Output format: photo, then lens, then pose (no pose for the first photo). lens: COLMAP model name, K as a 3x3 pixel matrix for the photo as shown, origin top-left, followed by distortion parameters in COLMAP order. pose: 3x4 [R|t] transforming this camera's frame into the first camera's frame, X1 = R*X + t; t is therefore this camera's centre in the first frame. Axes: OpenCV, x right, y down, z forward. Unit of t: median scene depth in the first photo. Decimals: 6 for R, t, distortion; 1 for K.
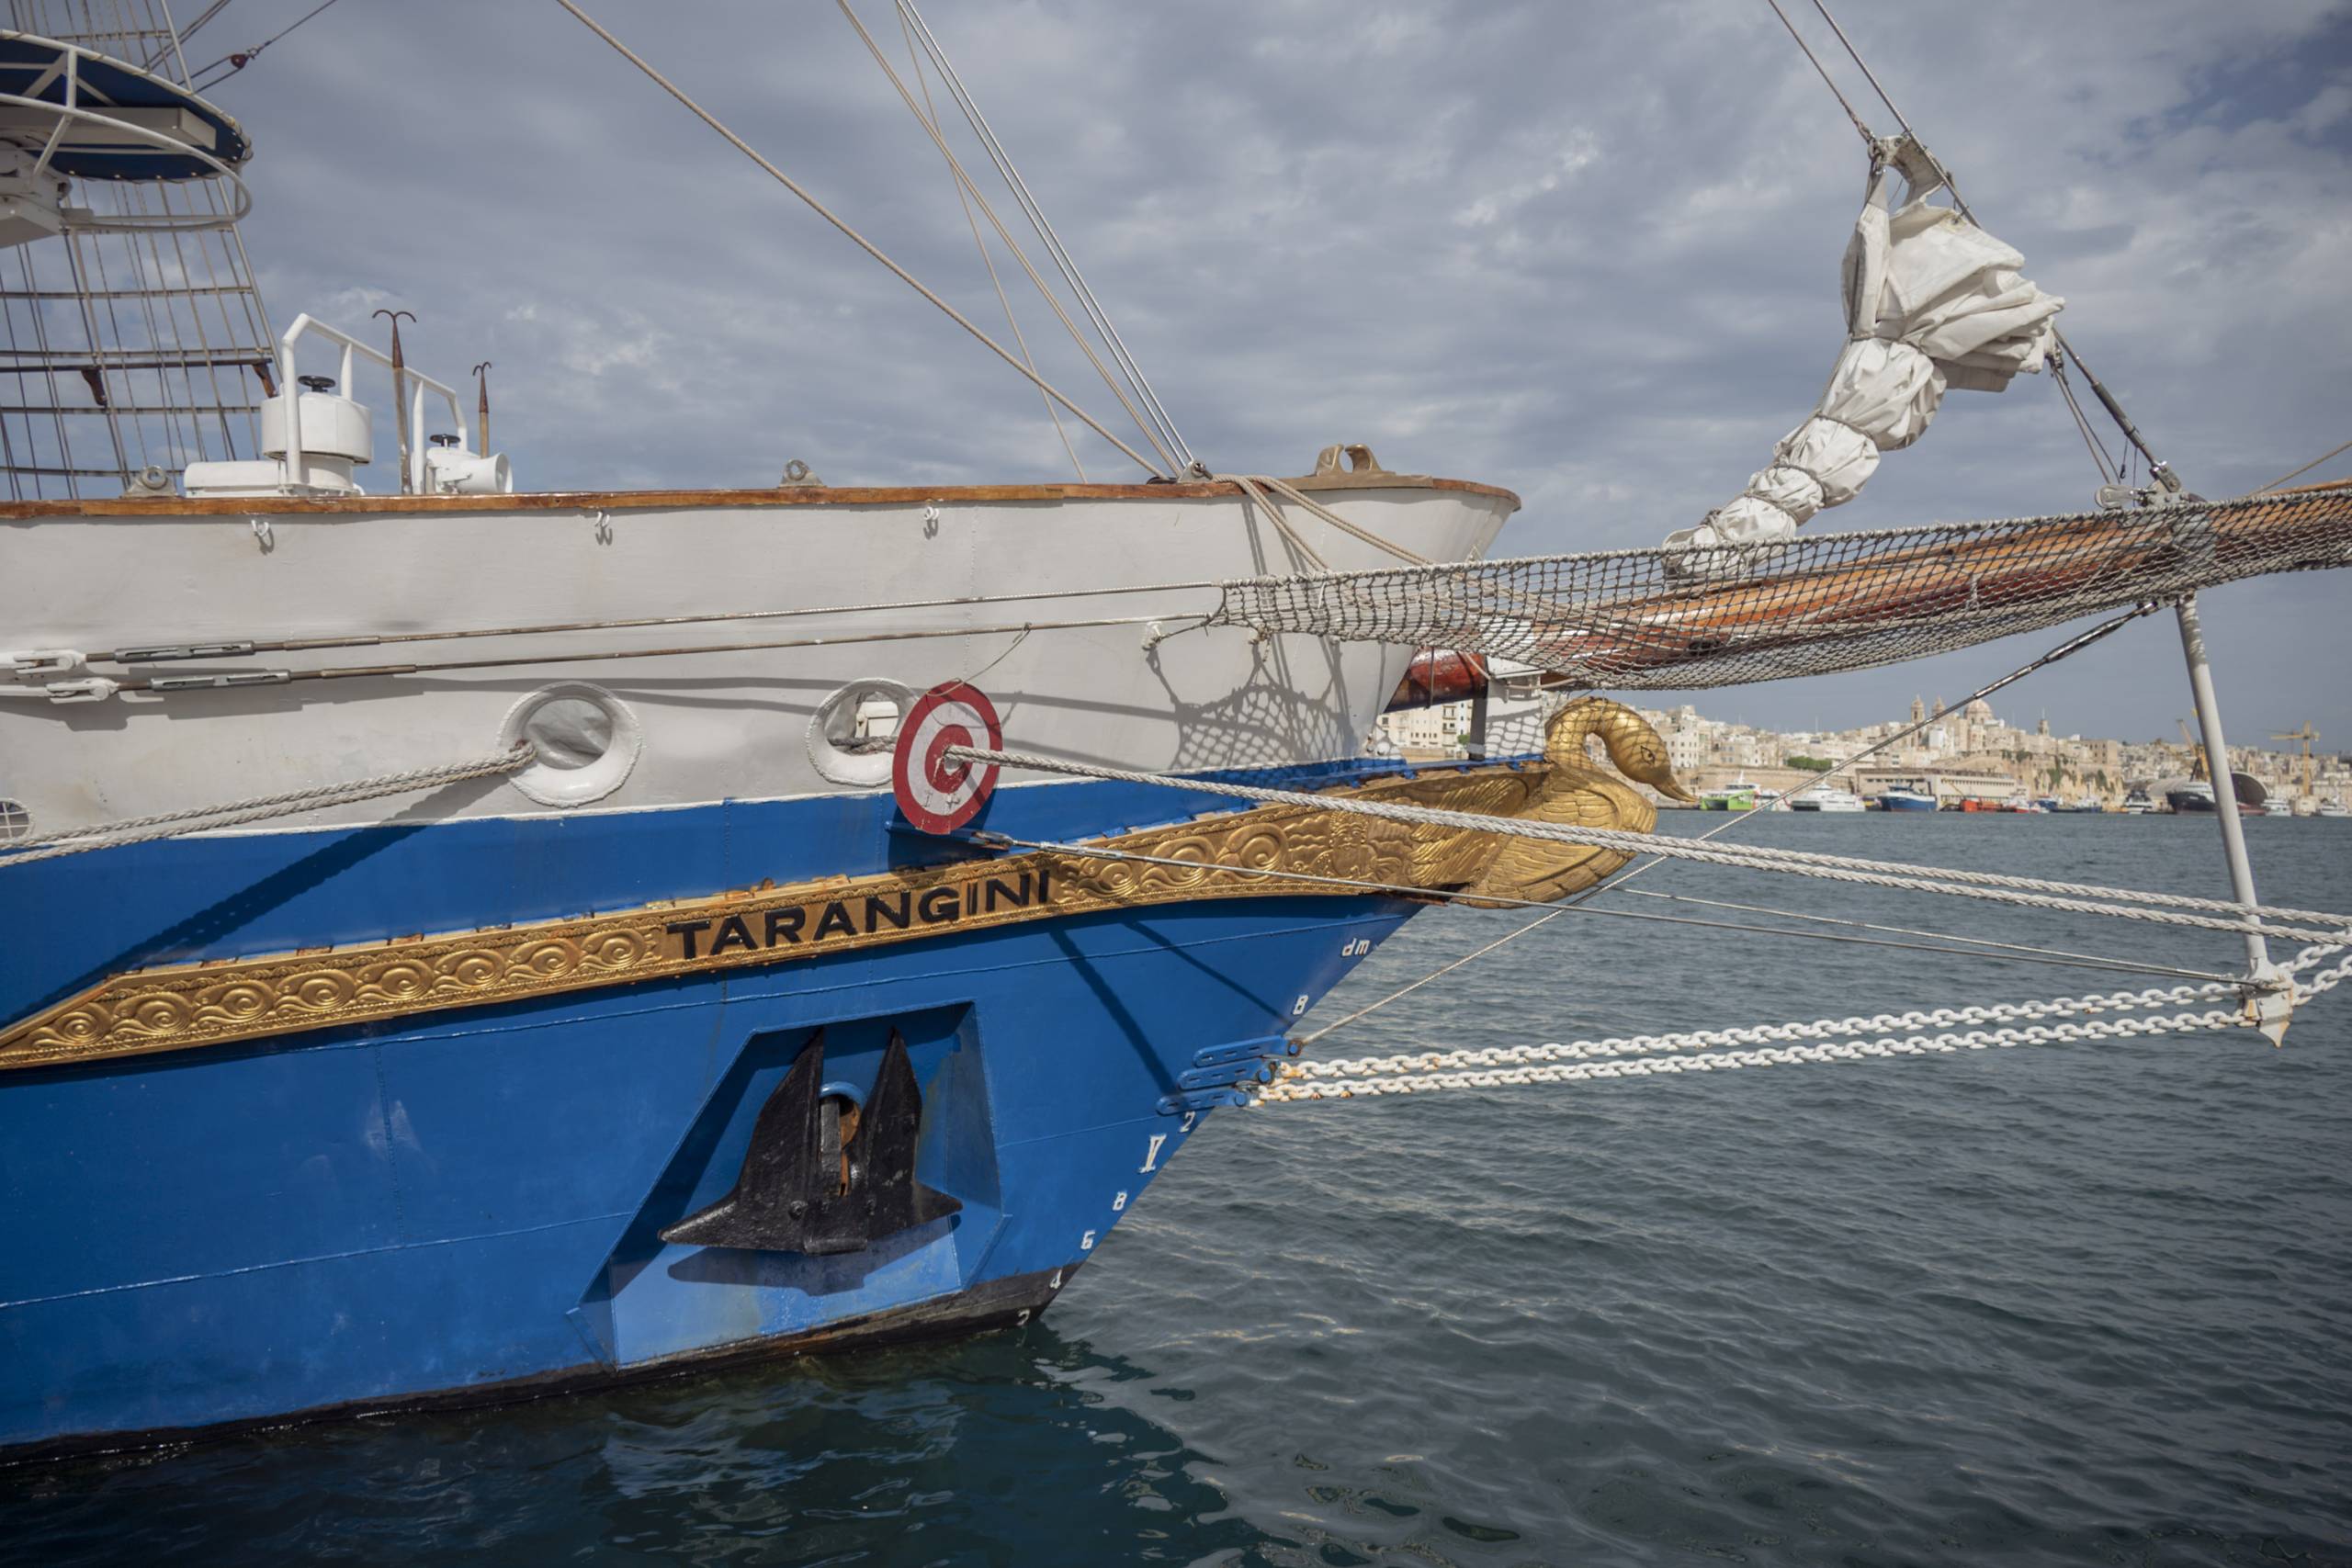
lens RADIAL K [[1717.8, 0, 1176.0], [0, 1717.8, 784.0], [0, 0, 1]] dist [-0.003354, -0.001350]
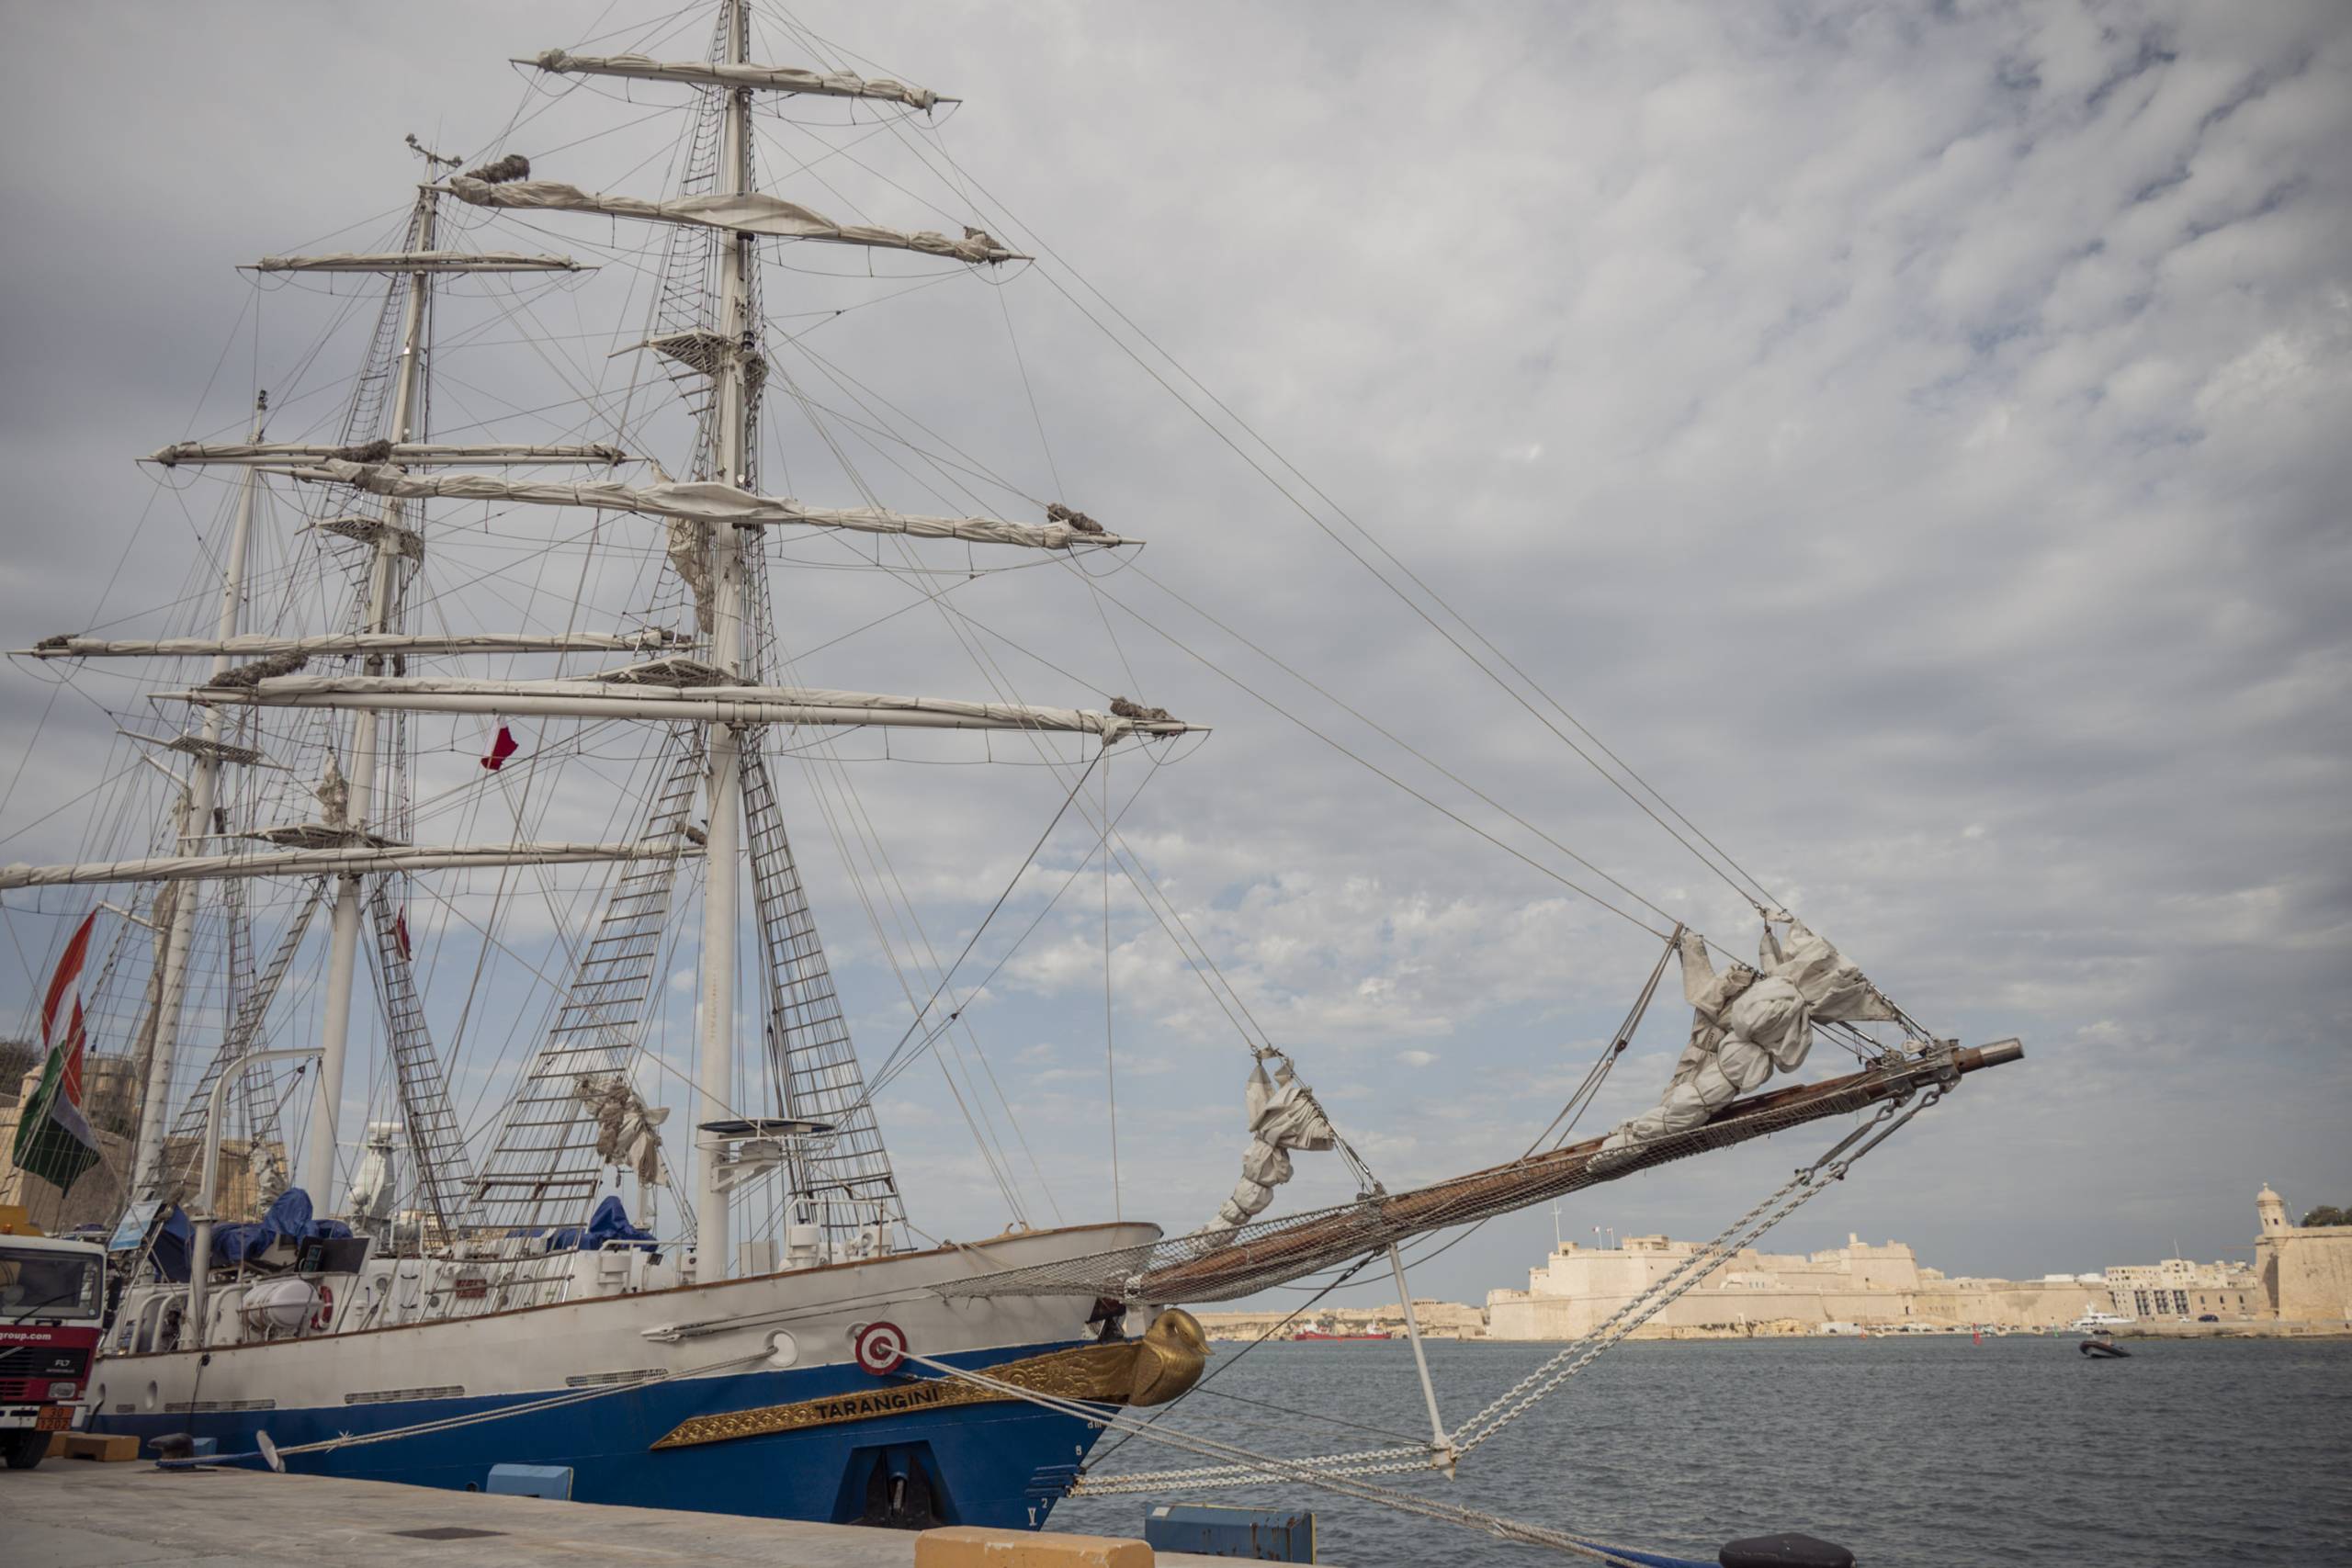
lens RADIAL K [[1957.5, 0, 1176.0], [0, 1957.5, 784.0], [0, 0, 1]] dist [-0.043152, 0.000192]
pose [[0.712965, -0.218030, -0.666441, 2.594375], [0.029847, 0.959005, -0.281813, 0.013793], [0.700564, 0.181032, 0.690245, -1.088968]]
